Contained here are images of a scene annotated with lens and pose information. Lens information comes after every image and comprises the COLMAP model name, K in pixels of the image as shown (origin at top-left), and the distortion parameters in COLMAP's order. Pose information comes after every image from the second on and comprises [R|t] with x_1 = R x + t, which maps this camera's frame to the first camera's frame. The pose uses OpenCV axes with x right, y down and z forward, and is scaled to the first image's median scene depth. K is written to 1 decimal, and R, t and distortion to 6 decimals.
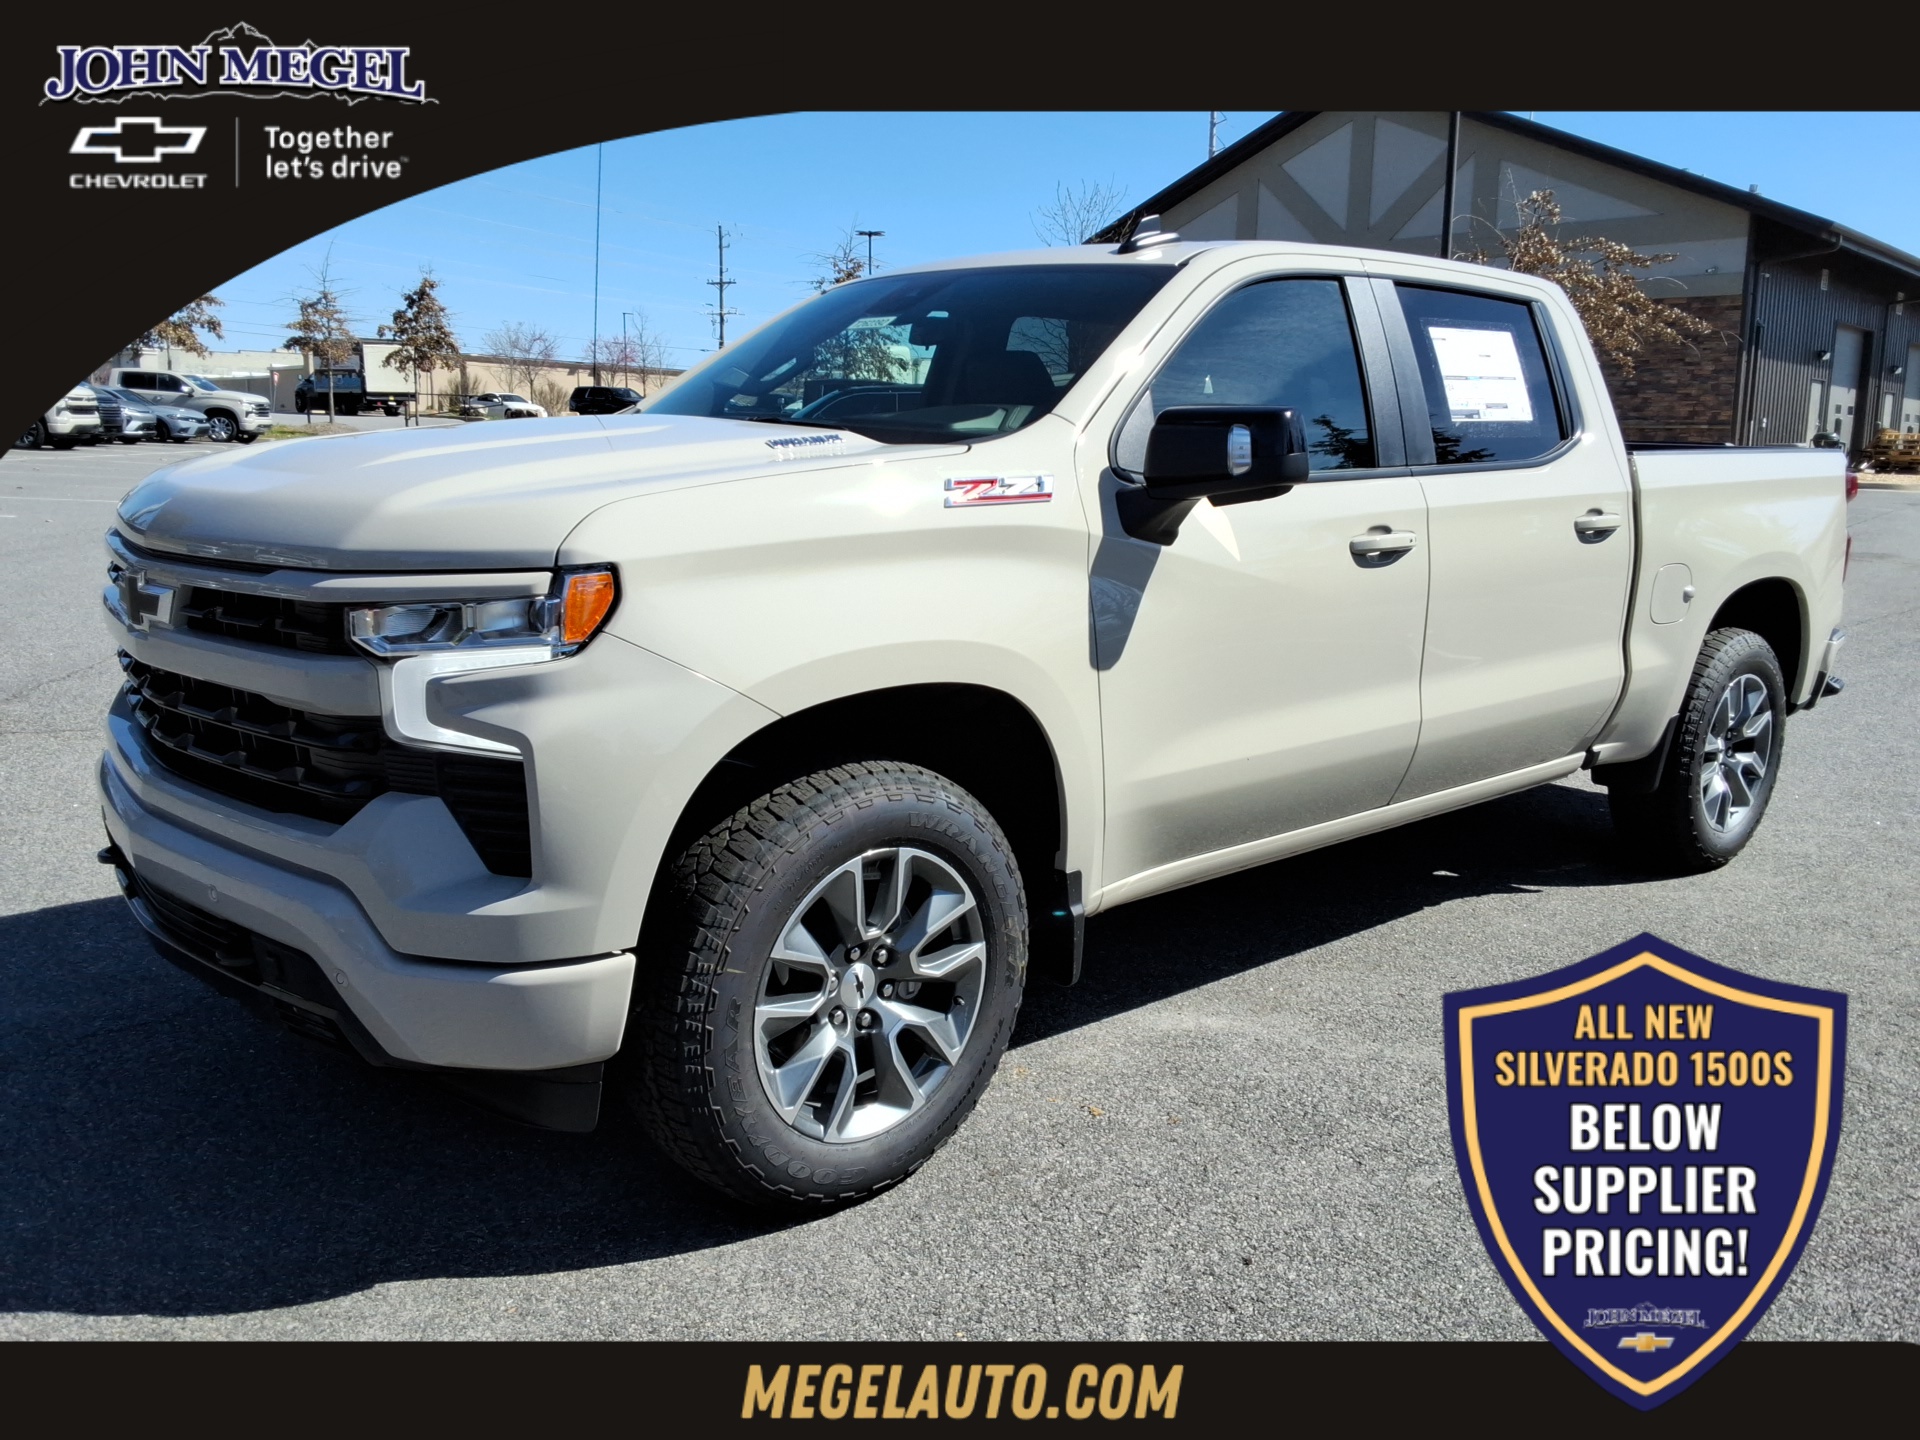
lens RADIAL K [[1541.2, 0, 974.3], [0, 1541.2, 712.7], [0, 0, 1]] dist [0.119027, -0.173661]
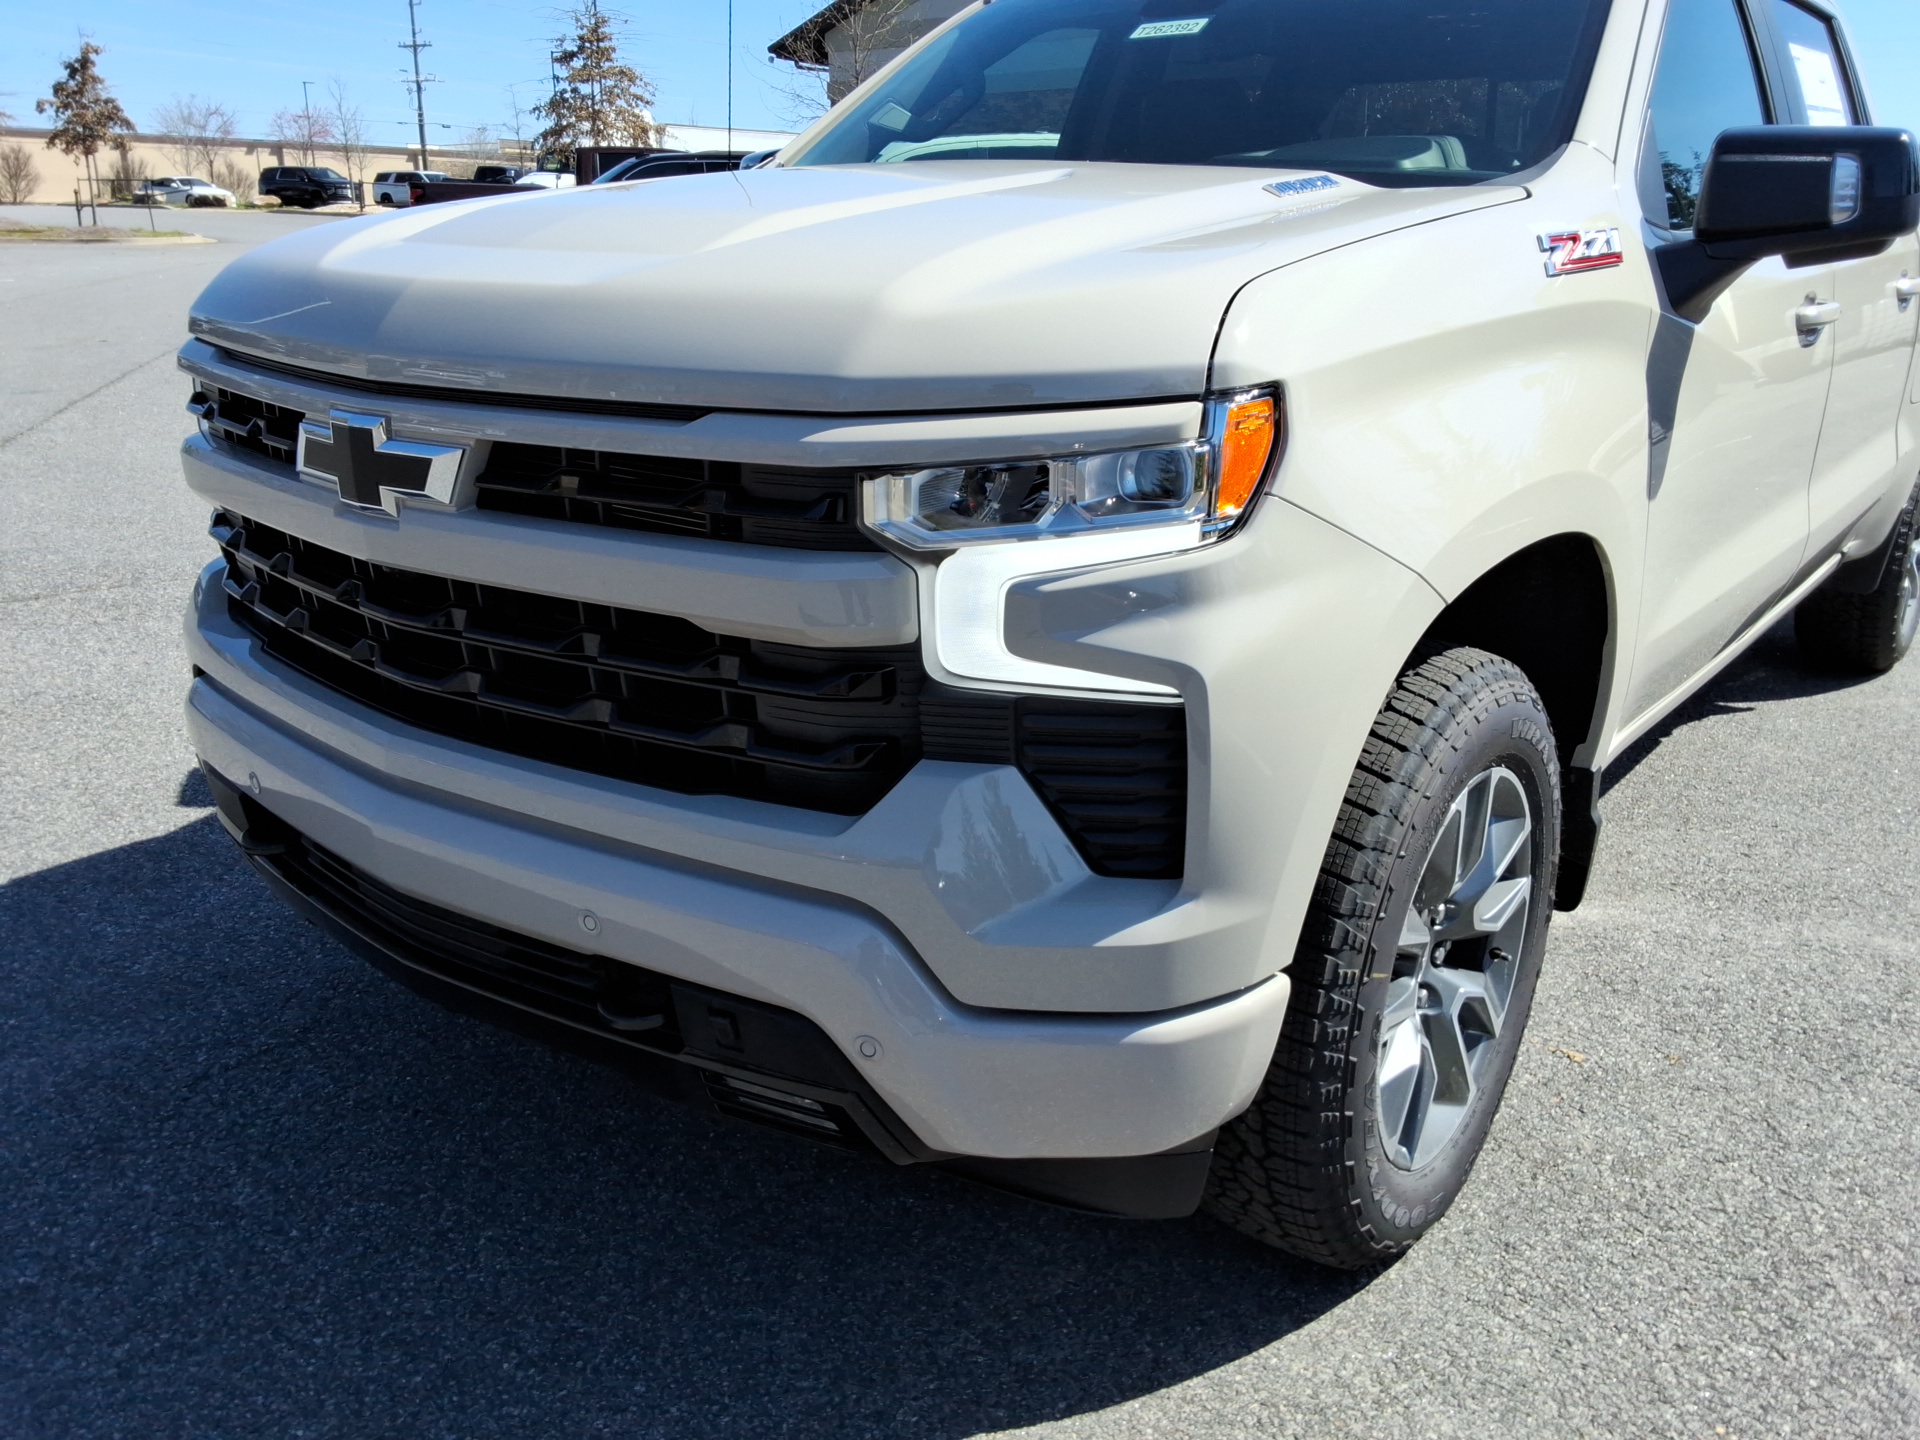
lens RADIAL K [[1541.2, 0, 971.2], [0, 1541.2, 715.0], [0, 0, 1]] dist [0.119027, -0.173661]
pose [[0.985680, -0.068094, 0.154269, -0.255934], [0.047159, 0.989652, 0.135516, -0.029967], [-0.161900, -0.126300, 0.978691, 0.215590]]
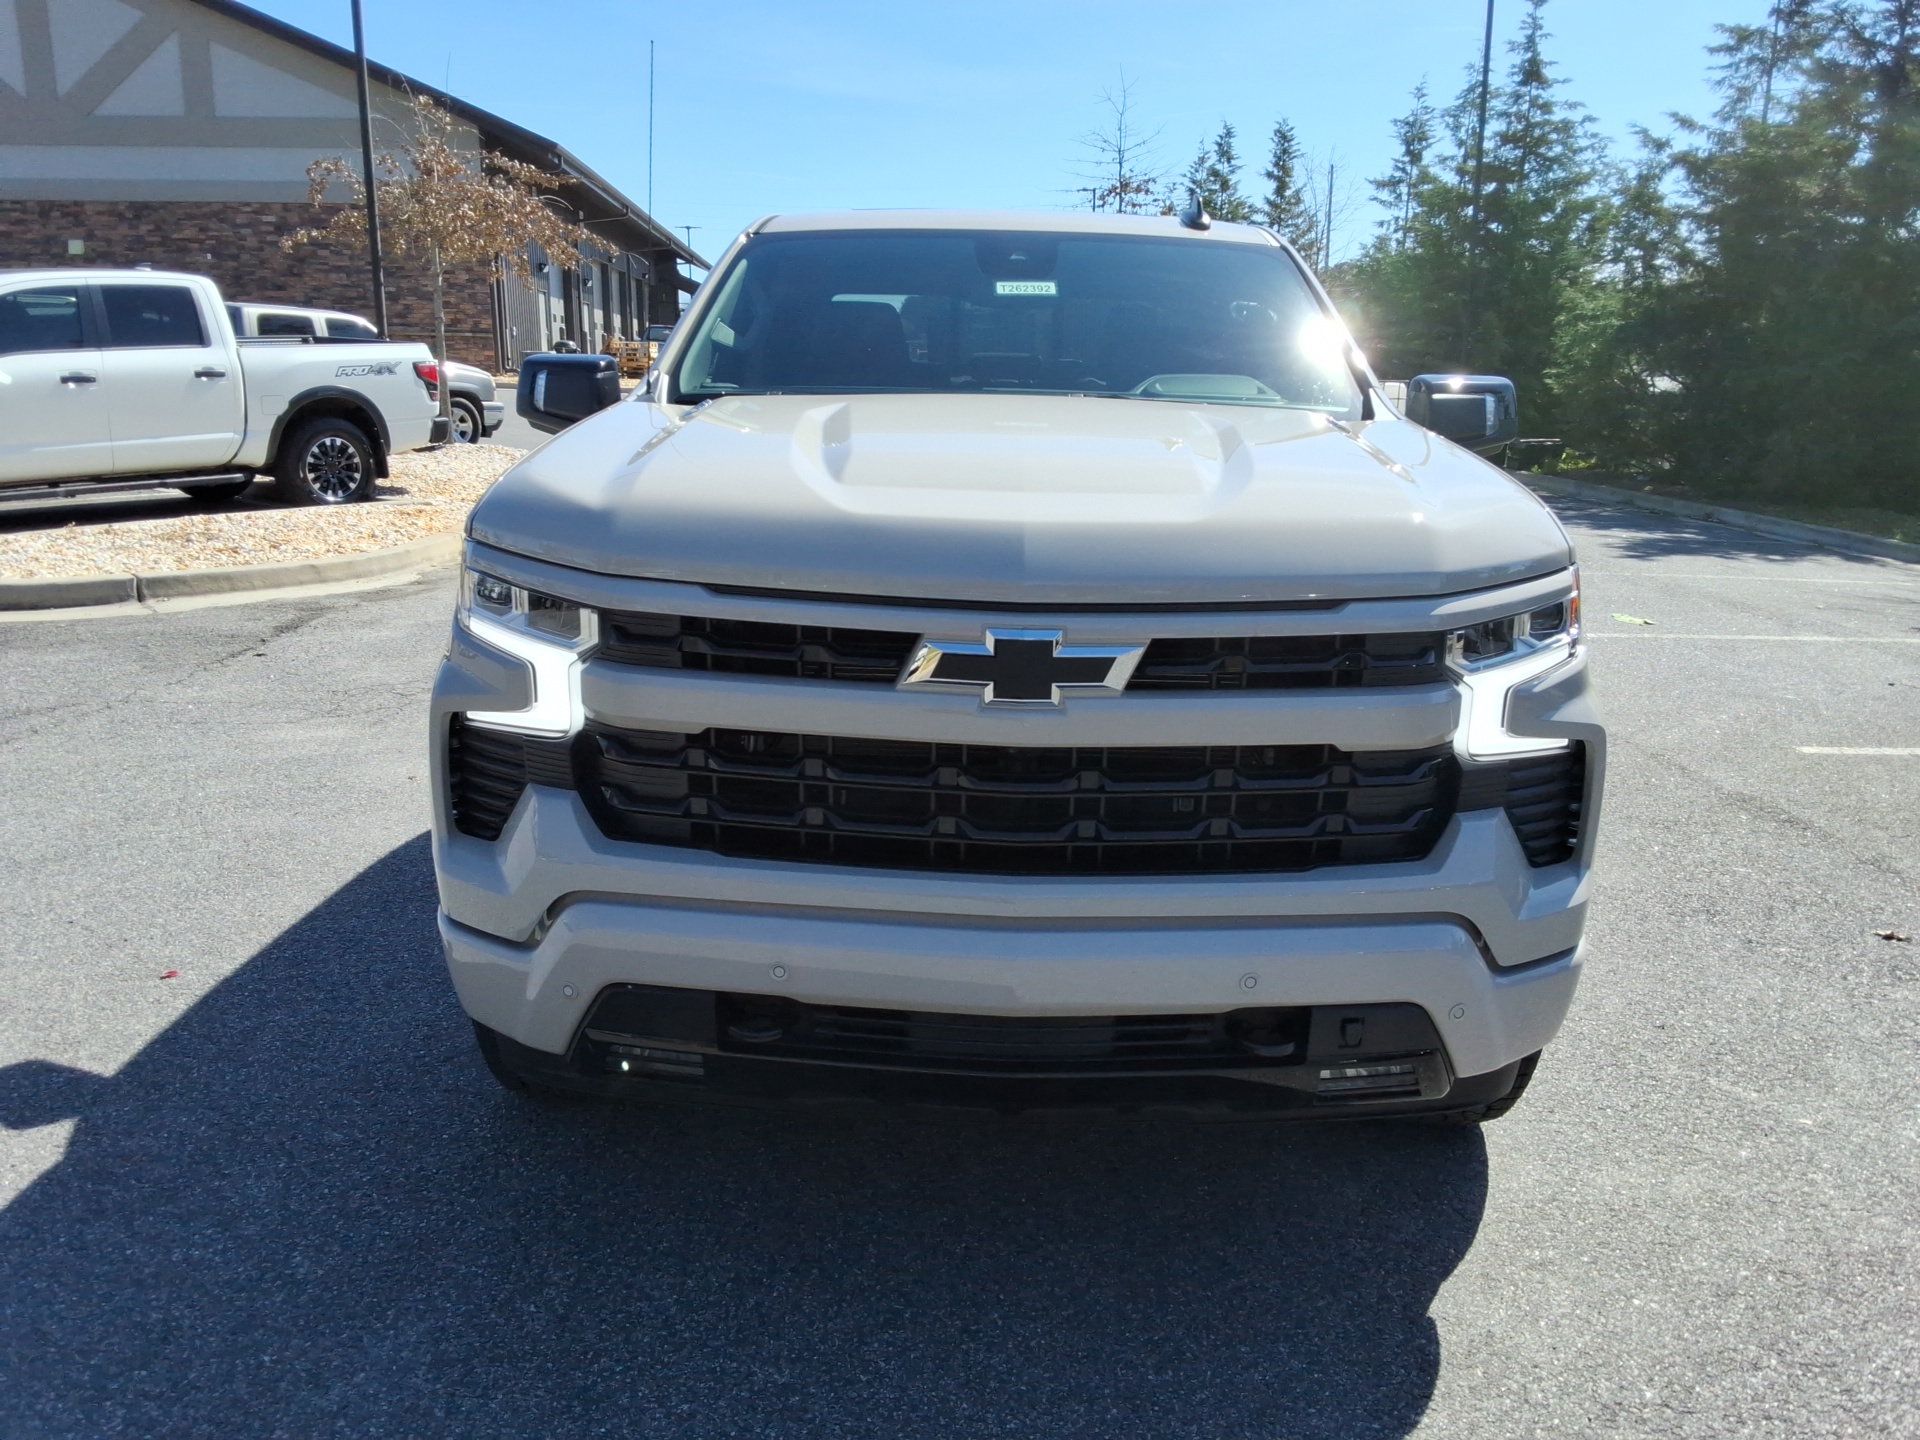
lens RADIAL K [[1541.2, 0, 988.9], [0, 1541.2, 711.1], [0, 0, 1]] dist [0.119027, -0.173661]
pose [[0.672192, -0.175548, 0.719264, -0.716154], [0.131508, 0.984345, 0.117345, -0.093849], [-0.728604, 0.015711, 0.684755, 0.310190]]
